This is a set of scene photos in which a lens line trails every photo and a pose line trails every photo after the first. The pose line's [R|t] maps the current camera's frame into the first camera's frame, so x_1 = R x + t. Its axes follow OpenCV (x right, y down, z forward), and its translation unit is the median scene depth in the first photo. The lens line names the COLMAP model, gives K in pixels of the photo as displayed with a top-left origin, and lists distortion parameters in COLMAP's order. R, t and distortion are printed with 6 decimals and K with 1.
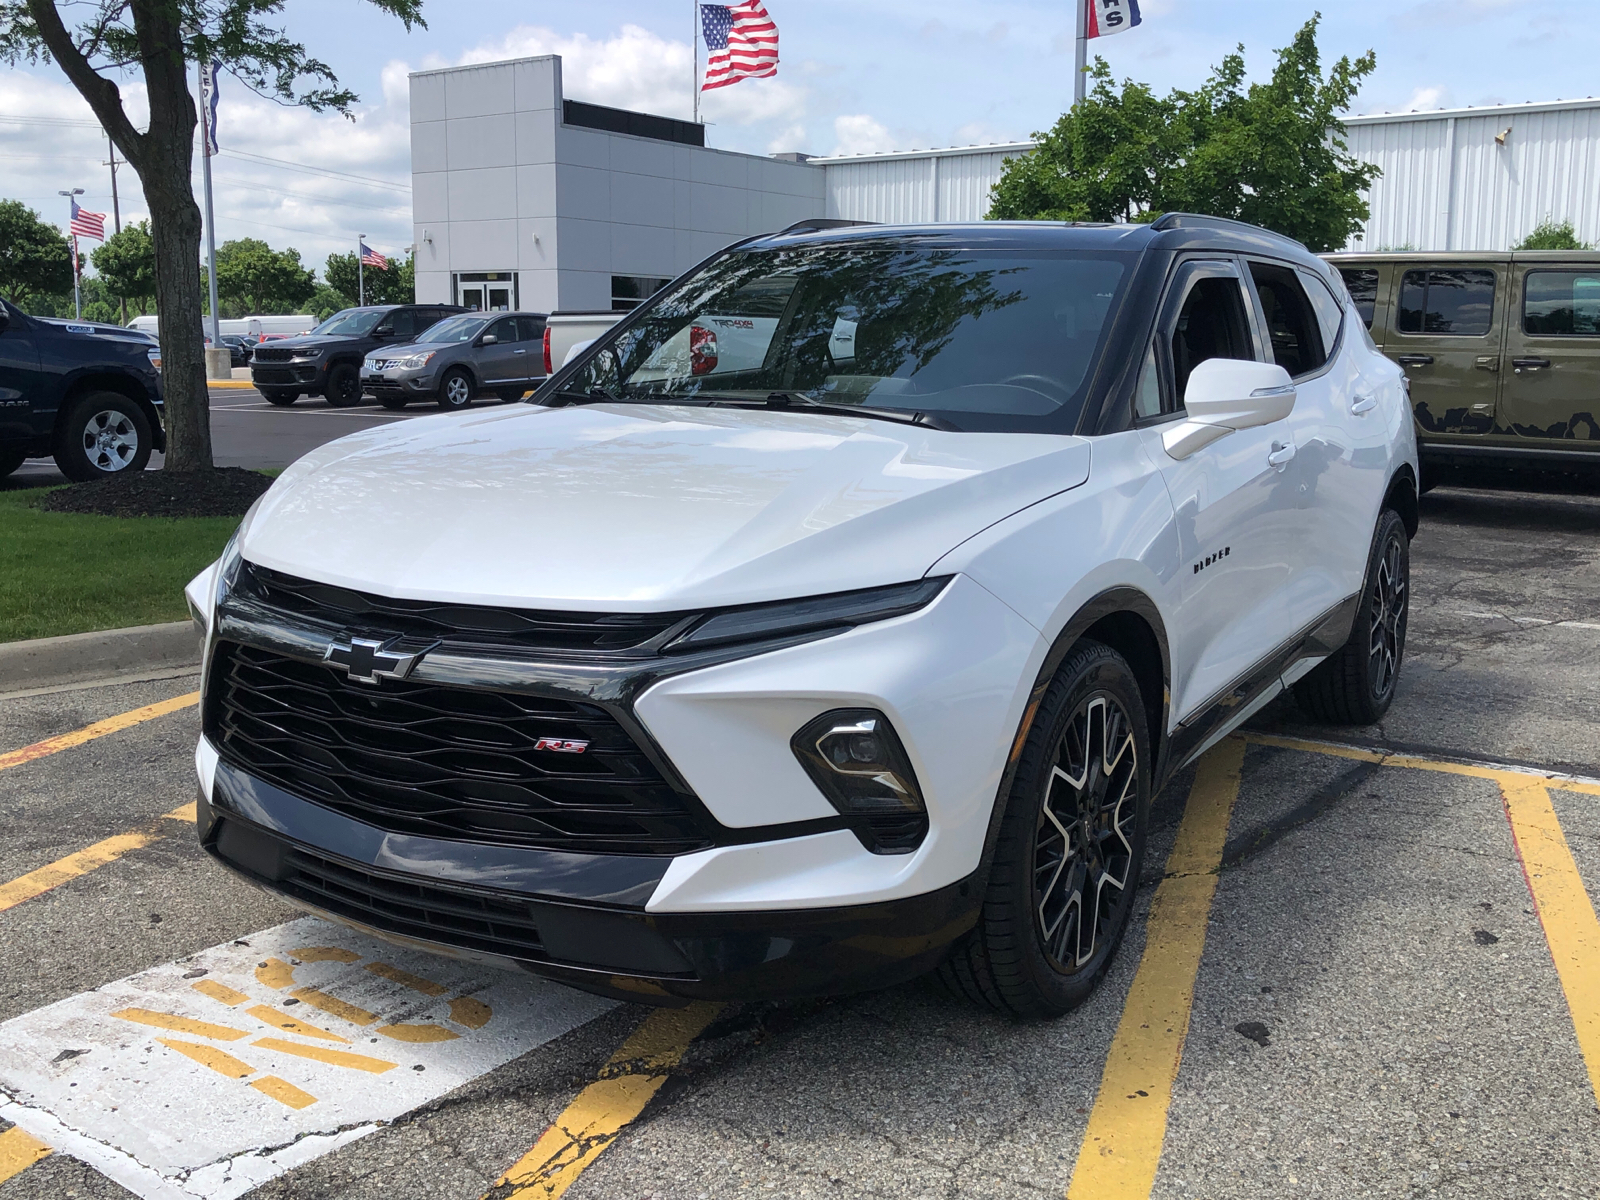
lens RADIAL K [[1605.4, 0, 802.2], [0, 1605.4, 574.1], [0, 0, 1]] dist [0.051468, -0.208142]
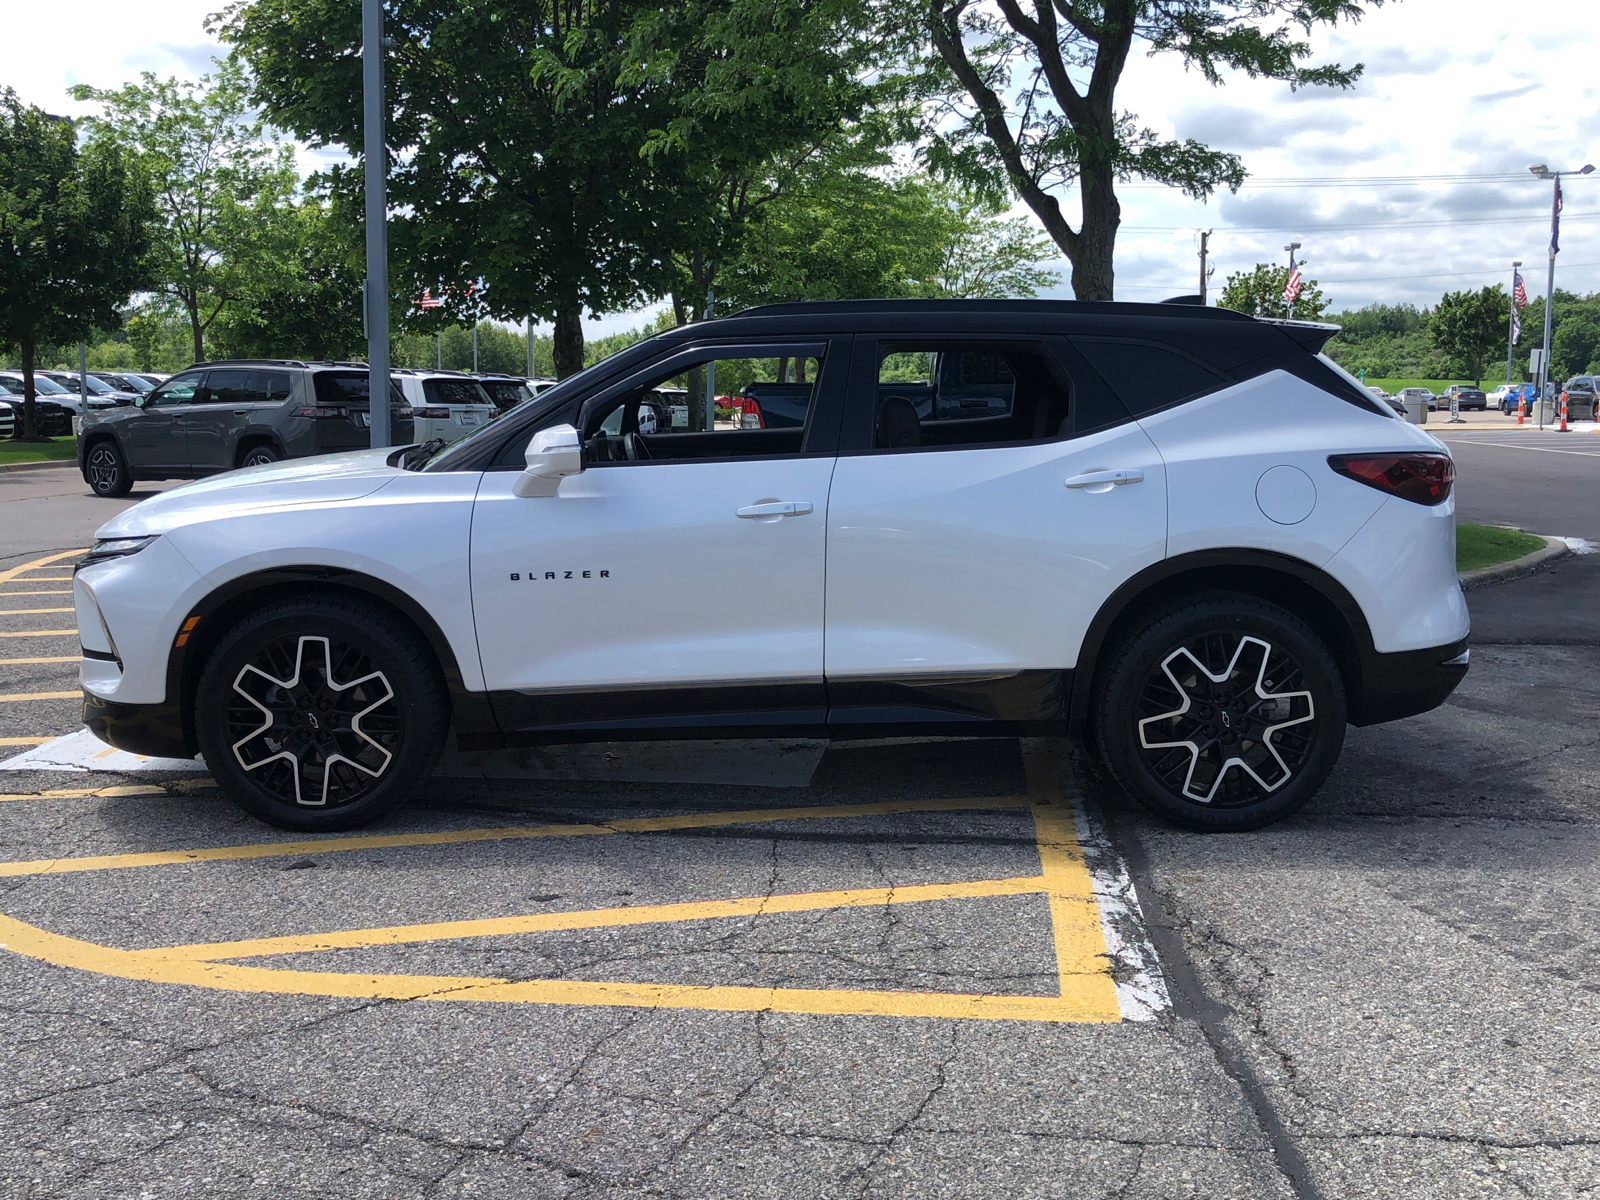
lens RADIAL K [[1587.0, 0, 800.0], [0, 1587.0, 600.0], [0, 0, 1]] dist [0.109773, -0.308938]
pose [[0.507236, 0.107554, -0.855069, 1.745868], [-0.122412, 0.991114, 0.052050, -0.096038], [0.853069, 0.078270, 0.515895, 0.596041]]
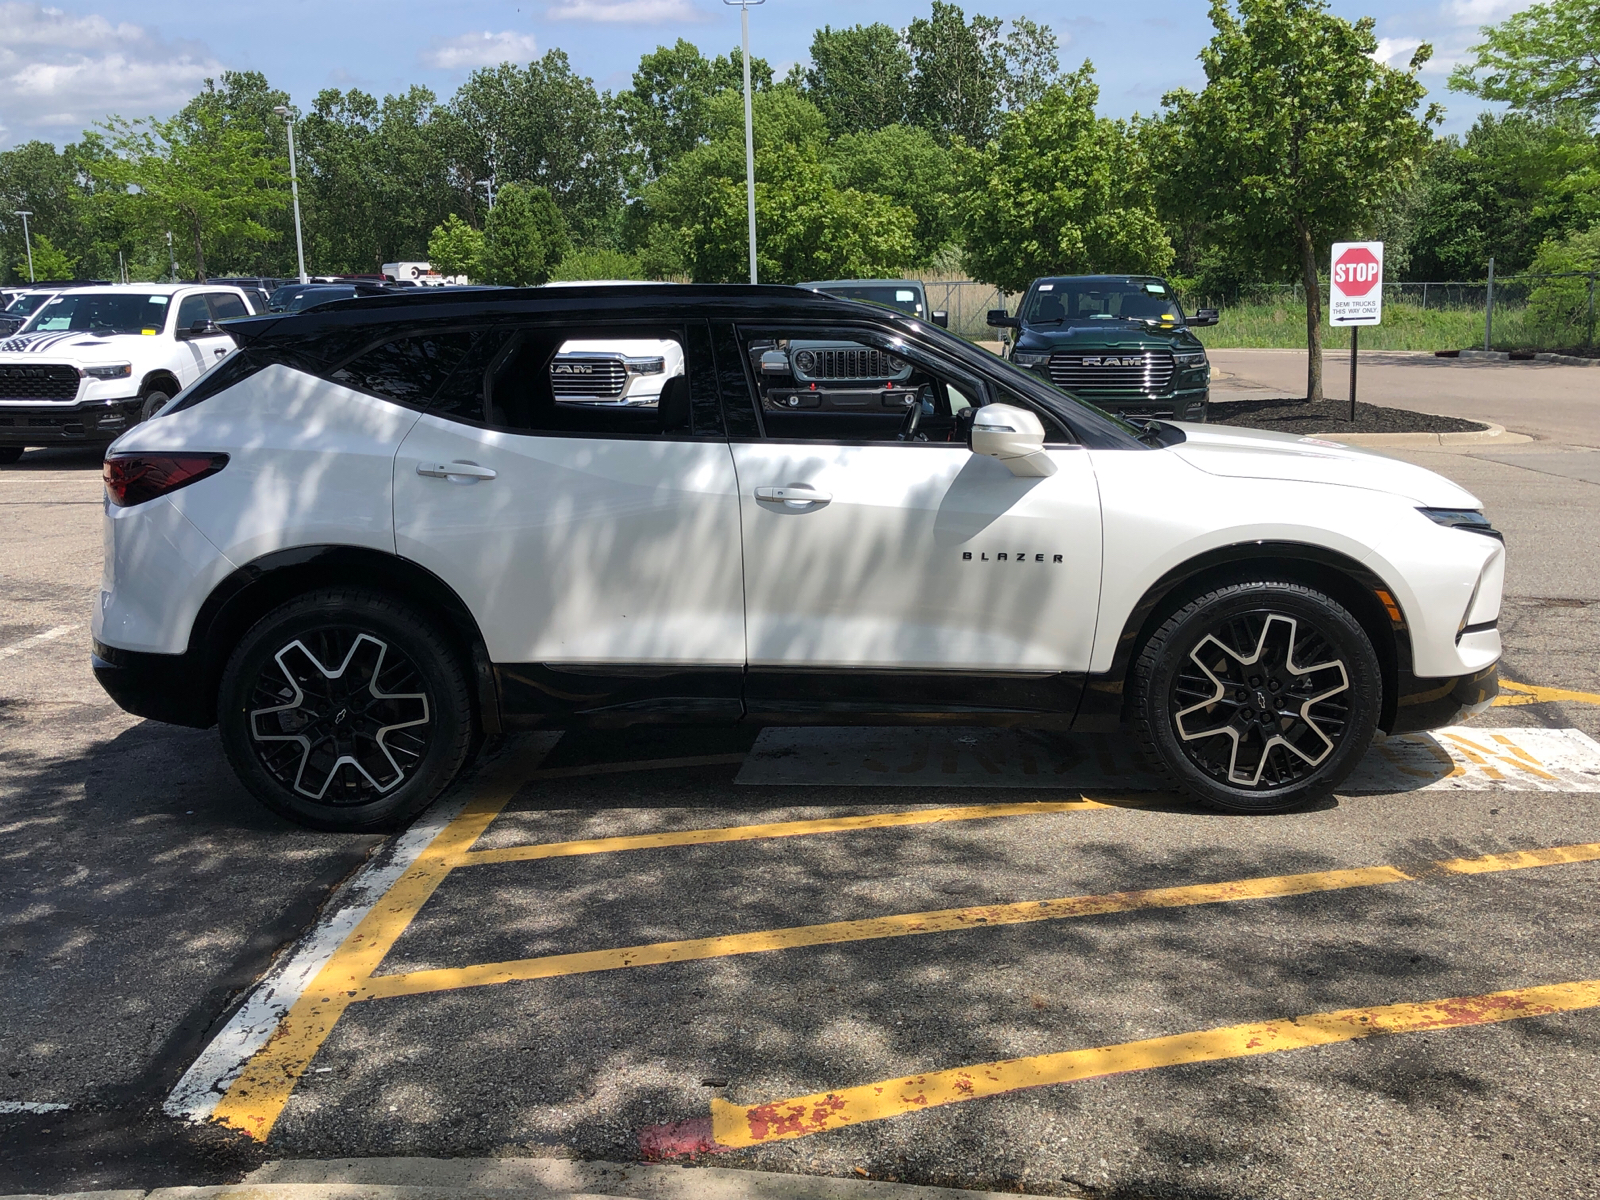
lens RADIAL K [[1587.0, 0, 800.0], [0, 1587.0, 600.0], [0, 0, 1]] dist [0.109773, -0.308938]
pose [[-0.517332, -0.157153, 0.841231, -1.394358], [0.138585, 0.954635, 0.263563, -0.466373], [-0.844489, 0.252932, -0.472085, 2.398812]]
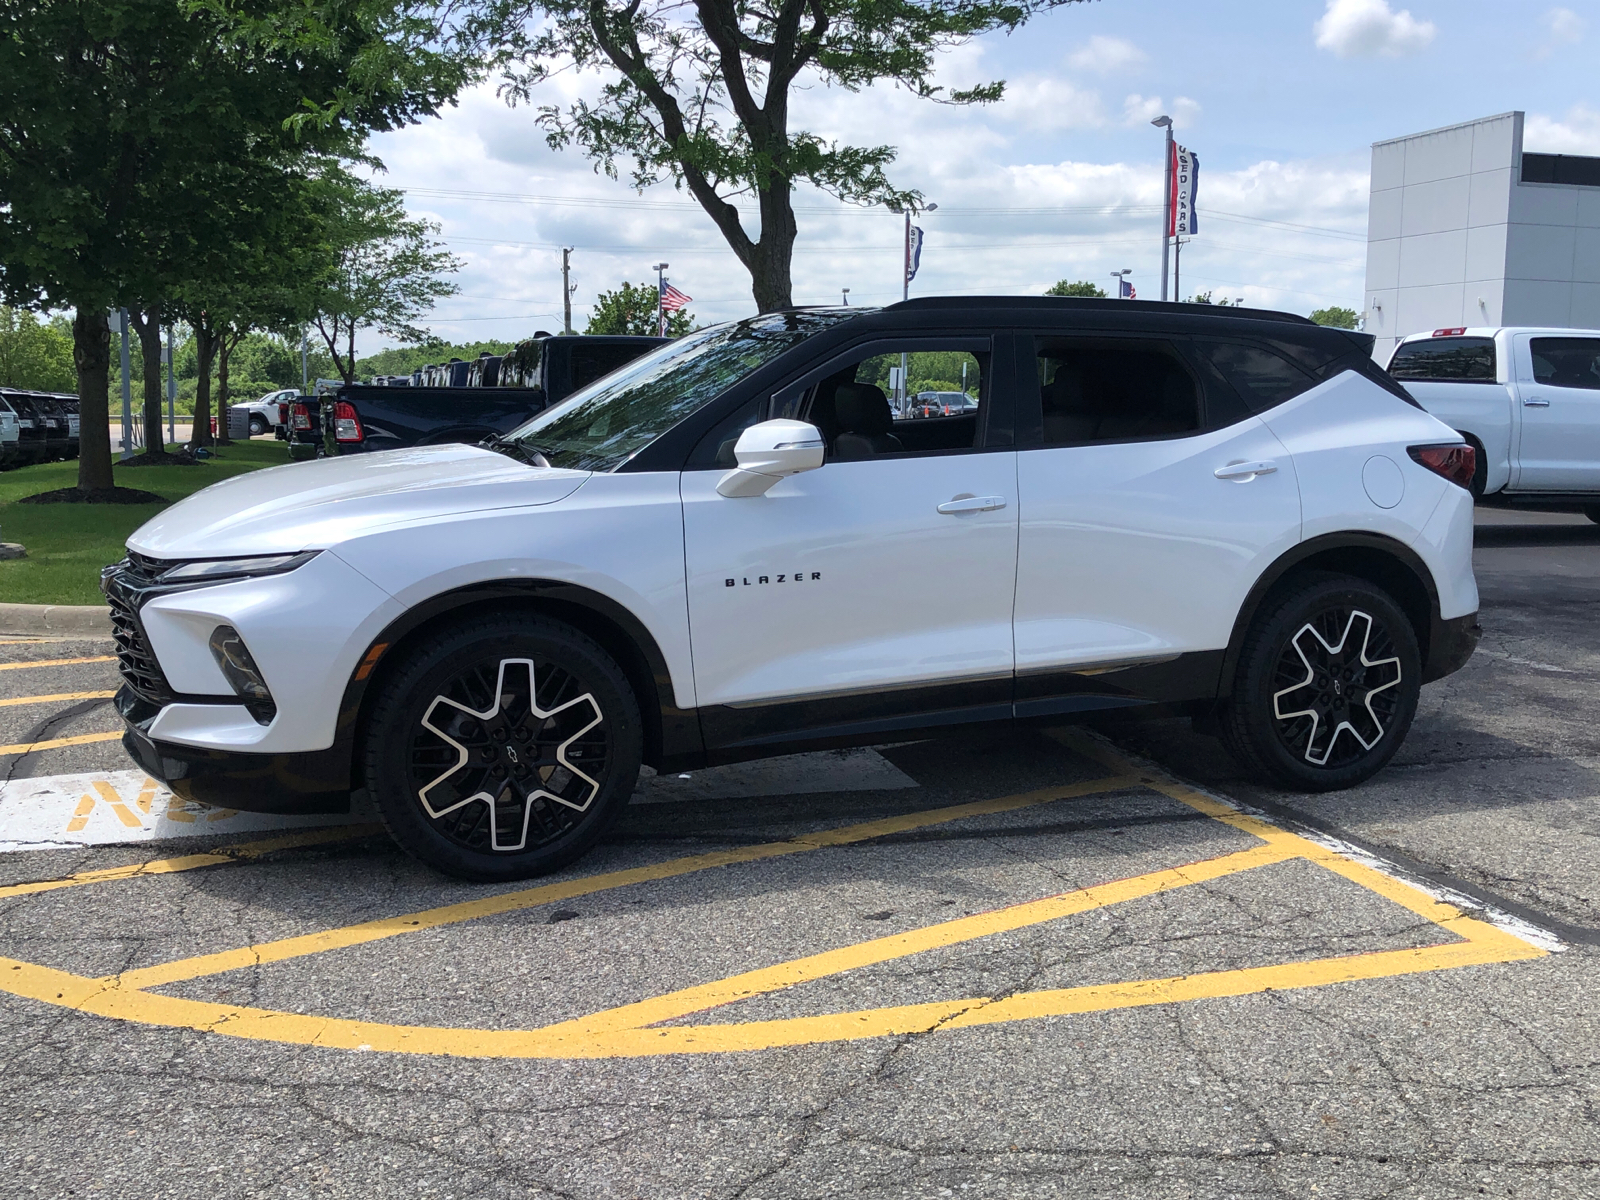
lens RADIAL K [[1587.0, 0, 800.0], [0, 1587.0, 600.0], [0, 0, 1]] dist [0.109773, -0.308938]
pose [[0.803677, 0.073759, -0.590477, 1.182608], [-0.088627, 0.996058, 0.003796, 0.000439], [0.588429, 0.049281, 0.807045, 0.034217]]
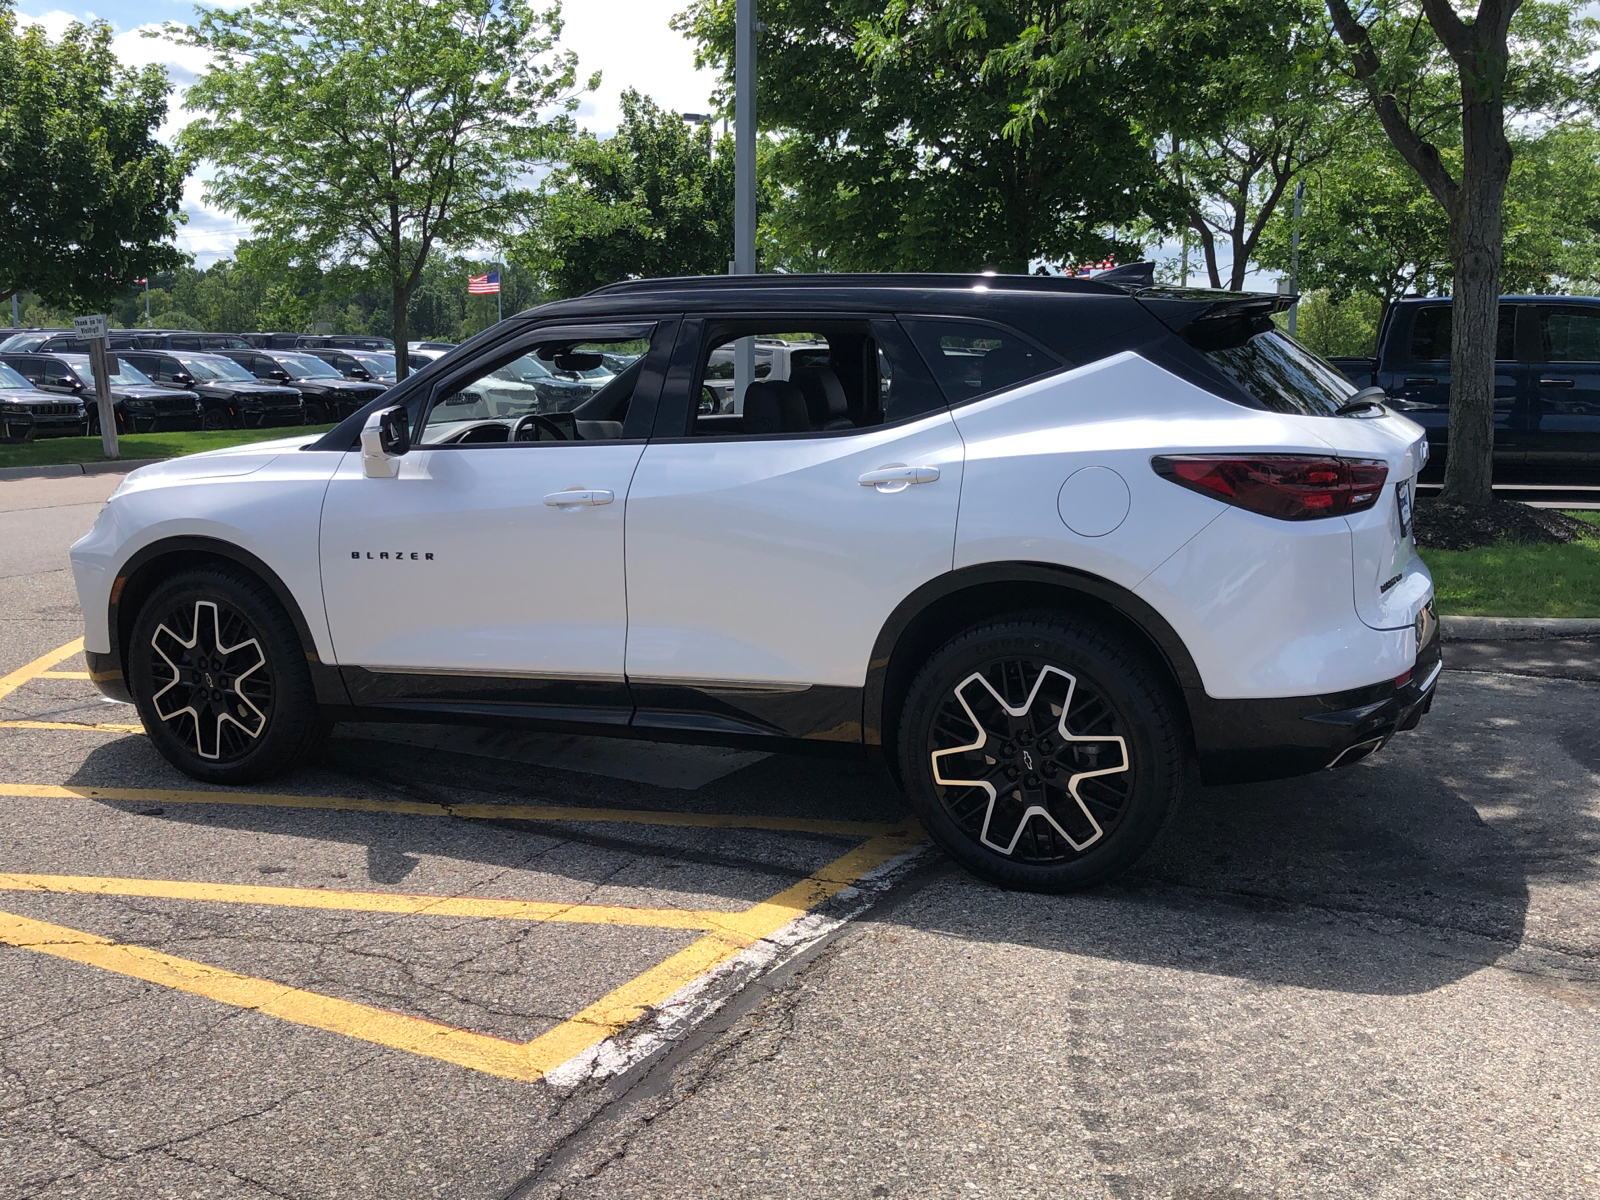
lens RADIAL K [[1587.0, 0, 800.0], [0, 1587.0, 600.0], [0, 0, 1]] dist [0.109773, -0.308938]
pose [[0.123107, 0.140082, -0.982457, 1.901292], [-0.142832, 0.982181, 0.122145, -0.217160], [0.982061, 0.125289, 0.140922, 1.369386]]
